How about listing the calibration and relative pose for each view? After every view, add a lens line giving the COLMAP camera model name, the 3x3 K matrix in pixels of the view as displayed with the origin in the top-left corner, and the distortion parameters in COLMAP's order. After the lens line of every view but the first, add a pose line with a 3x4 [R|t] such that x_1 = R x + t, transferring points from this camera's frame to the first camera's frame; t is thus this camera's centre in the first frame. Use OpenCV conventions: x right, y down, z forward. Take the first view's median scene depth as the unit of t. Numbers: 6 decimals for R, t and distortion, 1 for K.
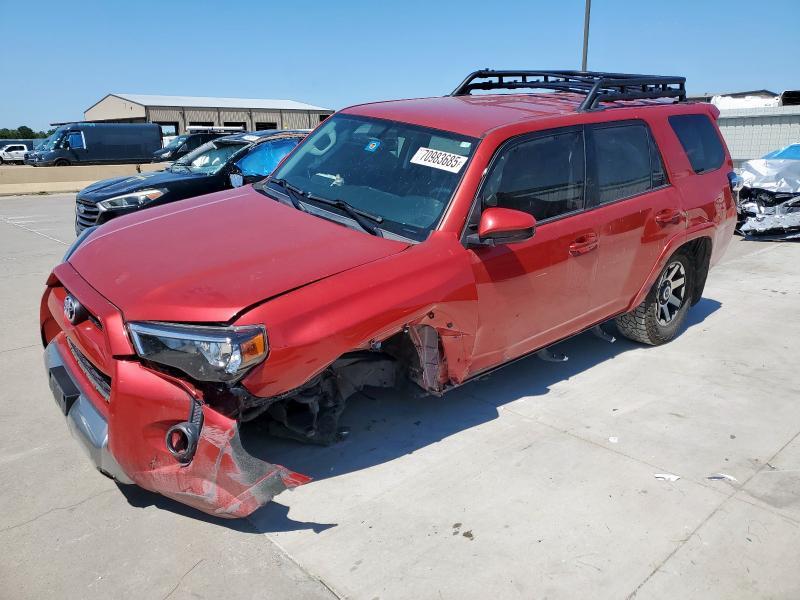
lens RADIAL K [[613.8, 0, 405.1], [0, 613.8, 297.2], [0, 0, 1]] dist [0.017839, 0.012919]
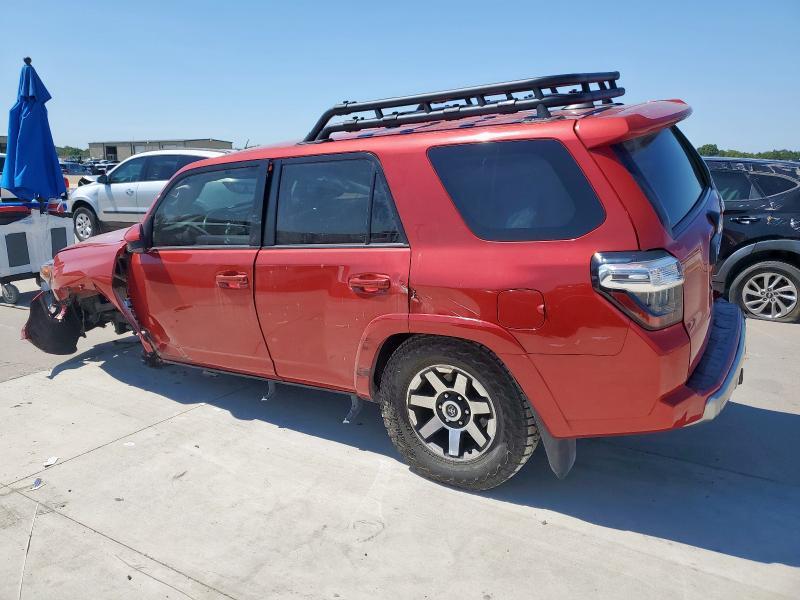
lens RADIAL K [[613.8, 0, 405.1], [0, 613.8, 297.2], [0, 0, 1]] dist [0.017839, 0.012919]
pose [[0.261236, 0.177355, -0.948842, 1.154117], [-0.240521, 0.963932, 0.113955, -0.210085], [0.934829, 0.198447, 0.294471, 0.852197]]
